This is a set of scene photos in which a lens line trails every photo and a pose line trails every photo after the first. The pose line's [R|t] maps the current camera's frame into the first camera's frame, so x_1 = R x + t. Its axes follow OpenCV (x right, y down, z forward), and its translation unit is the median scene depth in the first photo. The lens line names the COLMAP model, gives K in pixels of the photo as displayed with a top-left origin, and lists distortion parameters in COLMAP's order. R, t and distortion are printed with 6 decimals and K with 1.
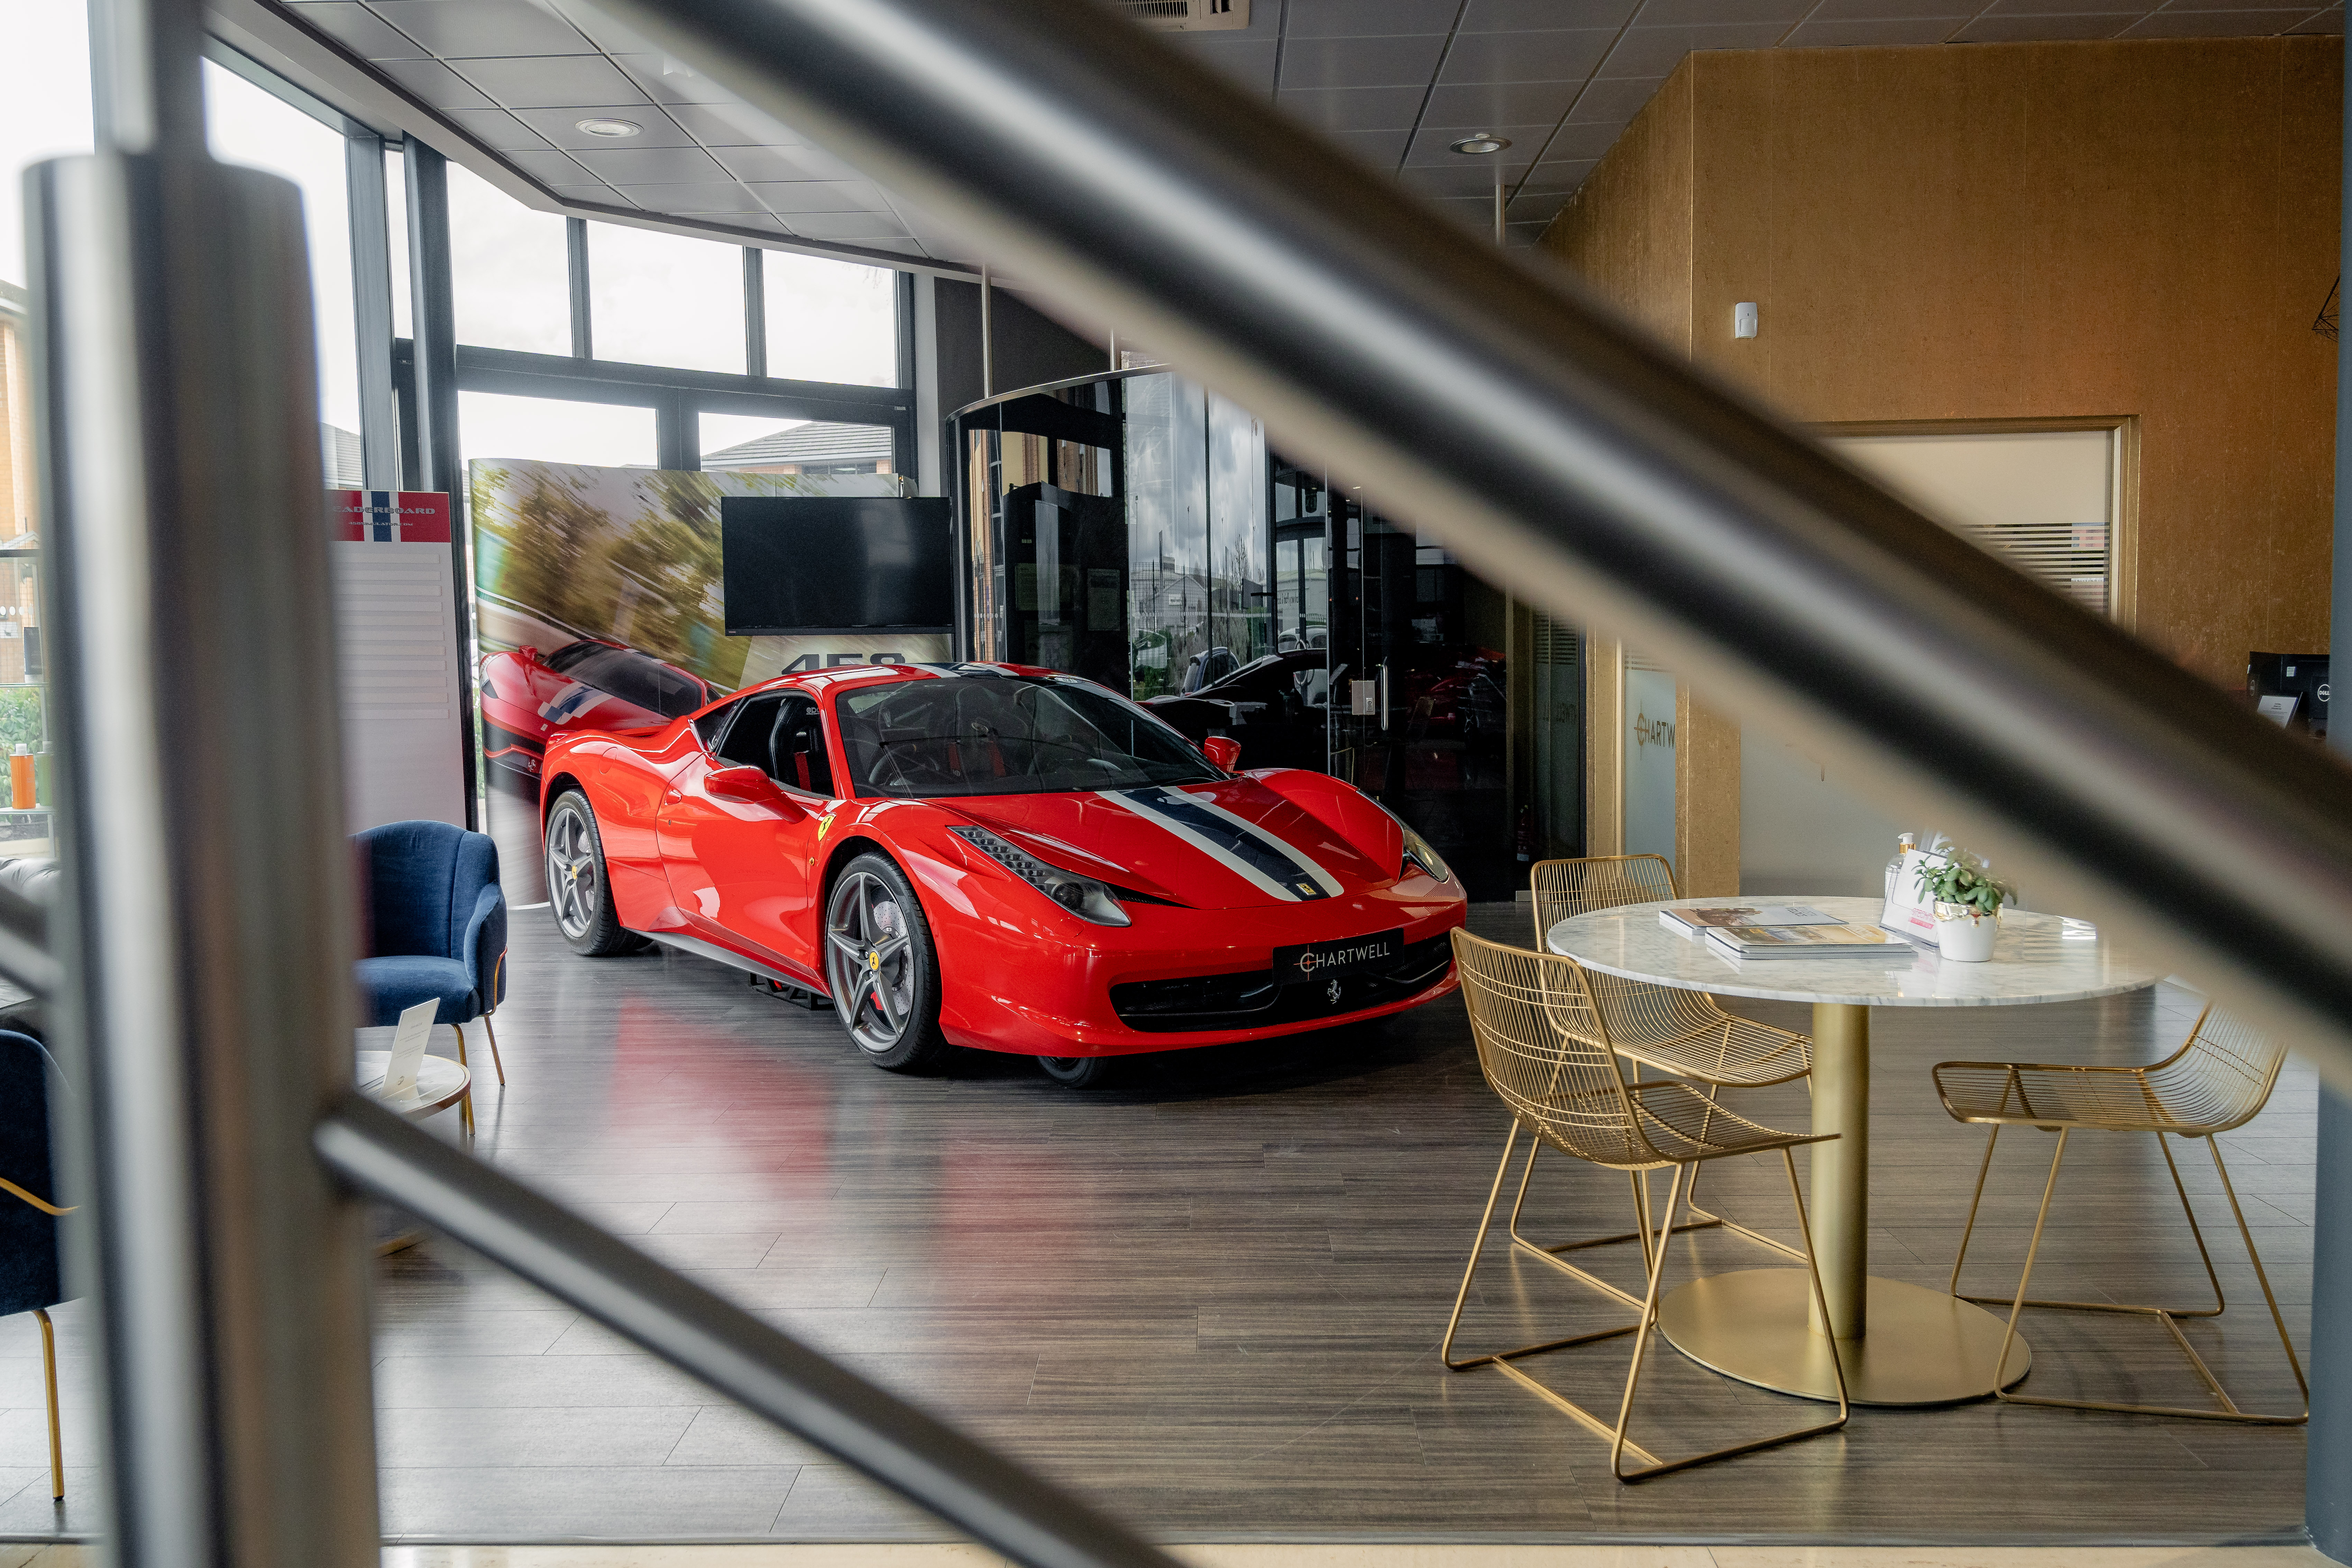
lens RADIAL K [[1782.7, 0, 1174.6], [0, 1782.7, 778.5], [0, 0, 1]] dist [0.015006, -0.028620]
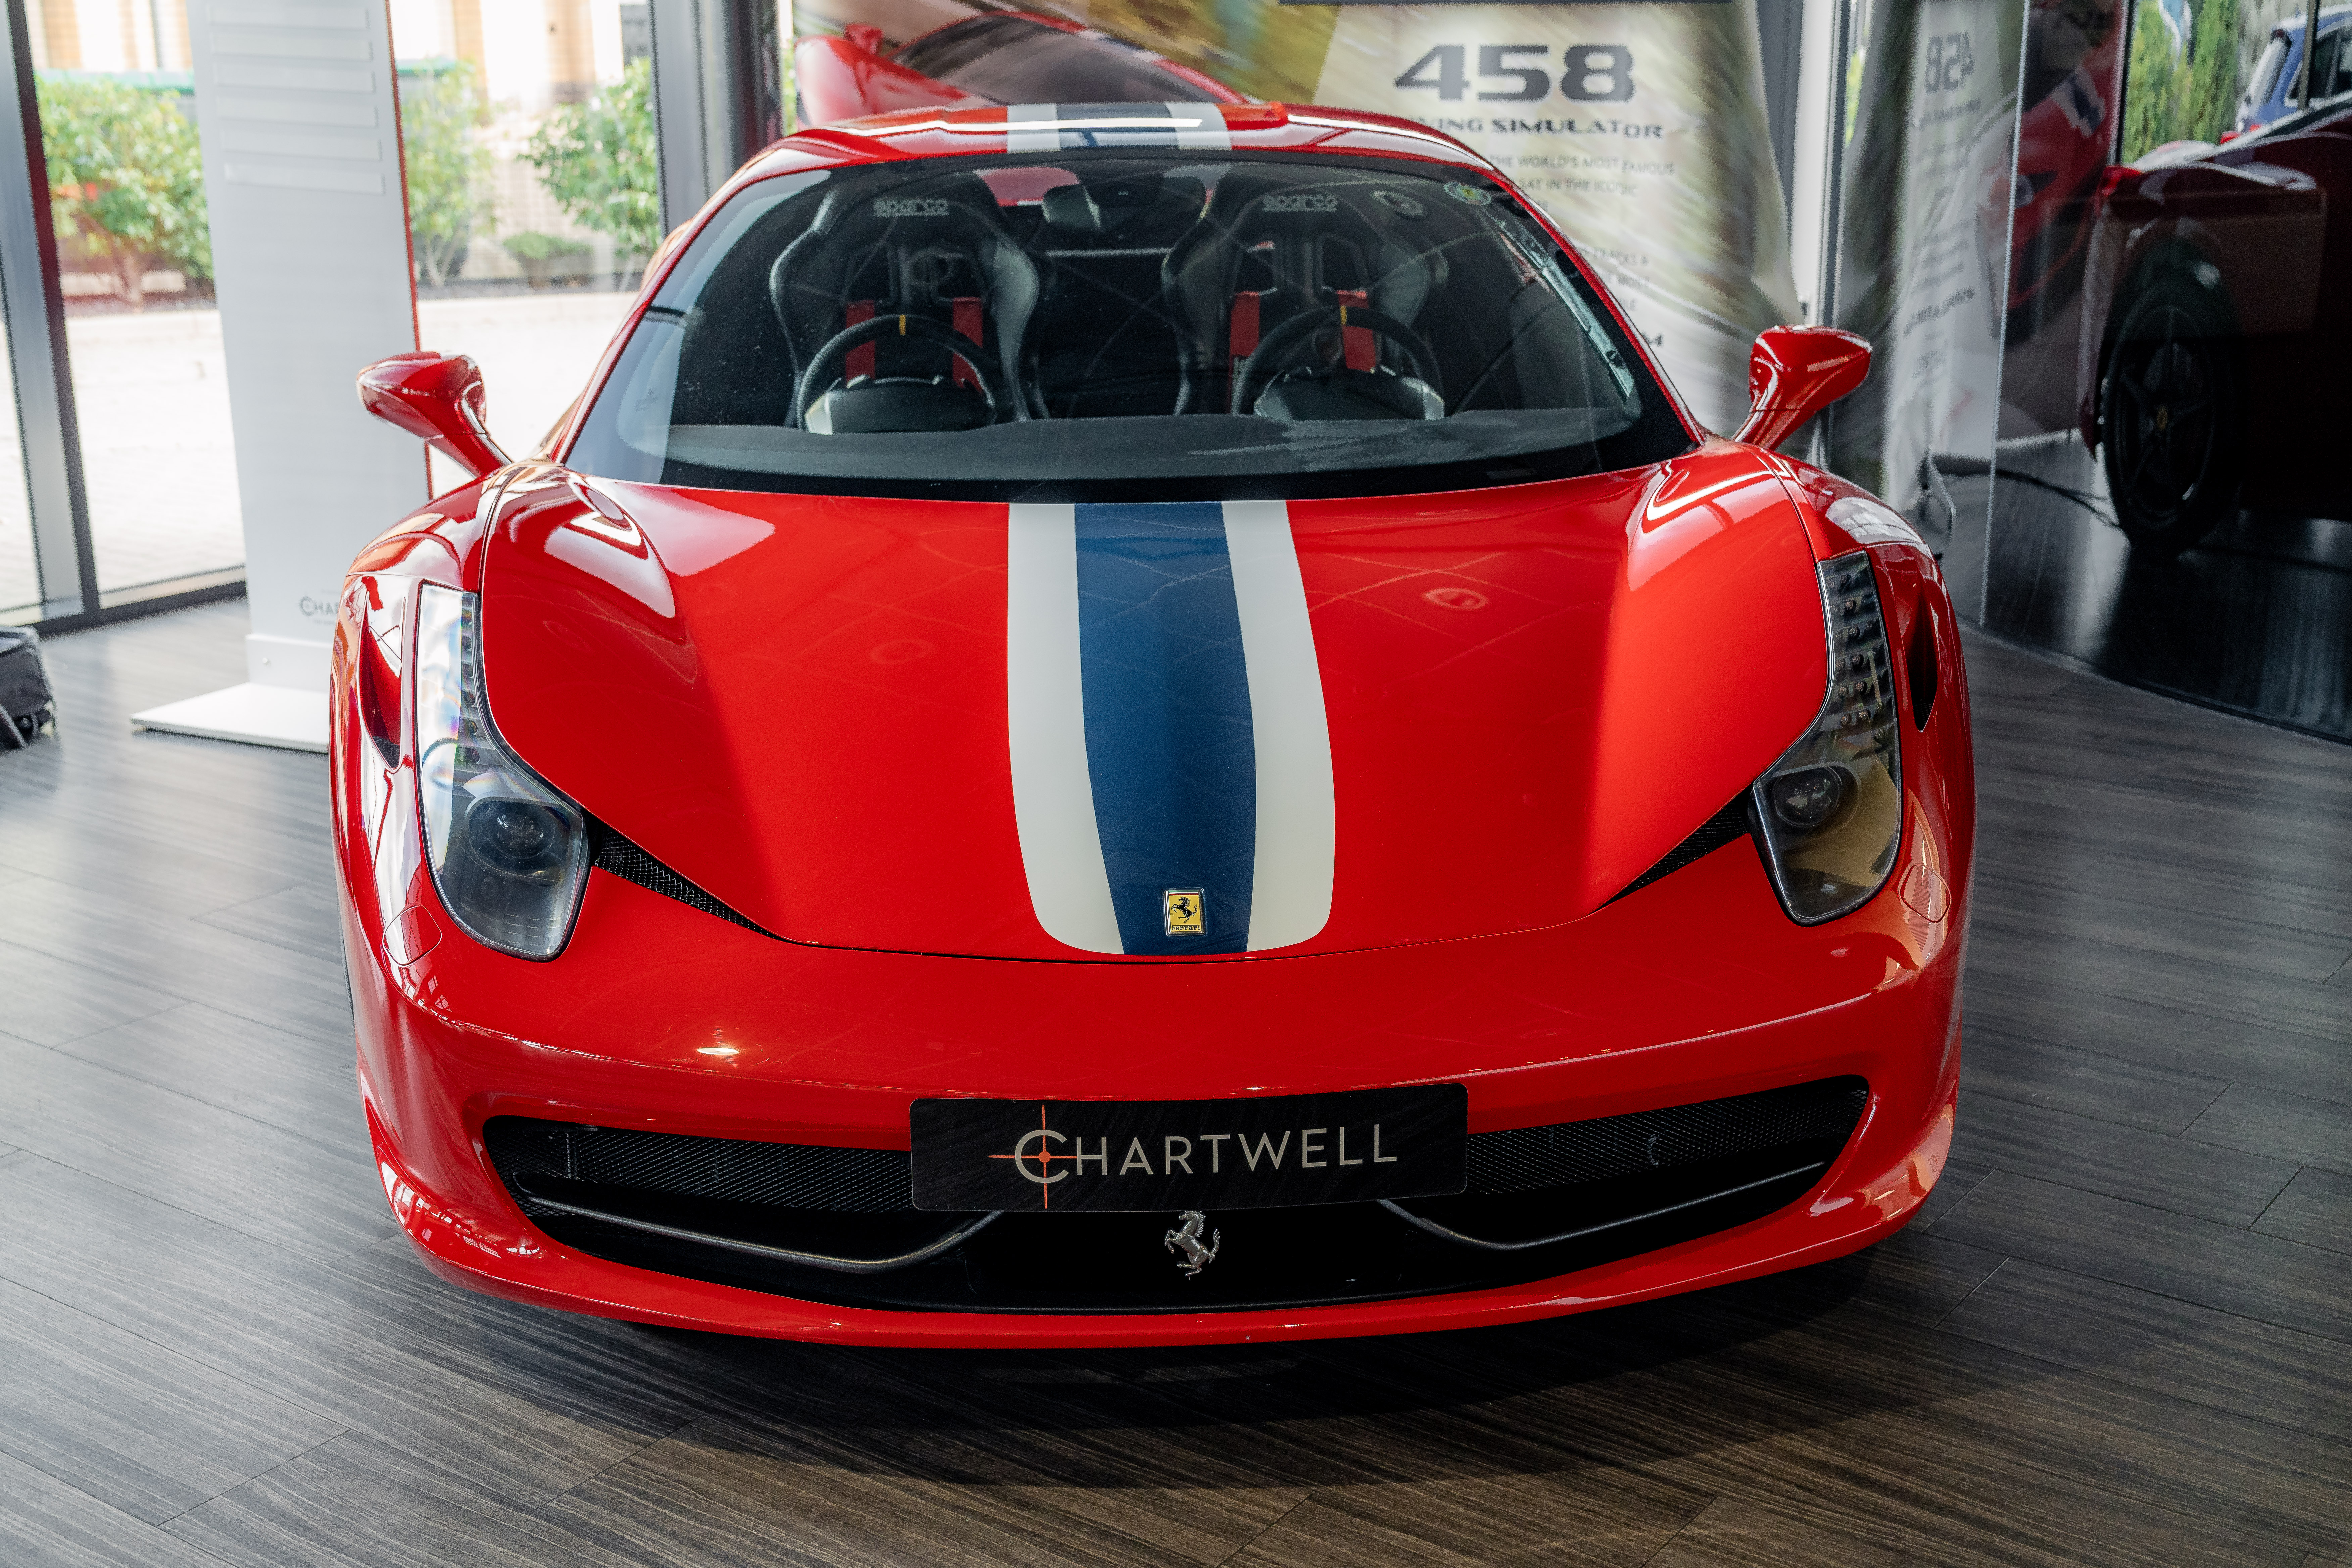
lens RADIAL K [[2826.2, 0, 1176.9], [0, 2826.2, 782.2], [0, 0, 1]] dist [0.065435, 0.000000]
pose [[0.822512, 0.161429, -0.545357, 0.284842], [-0.047566, 0.975039, 0.216879, -0.059454], [0.566755, -0.152445, 0.809660, 0.476020]]
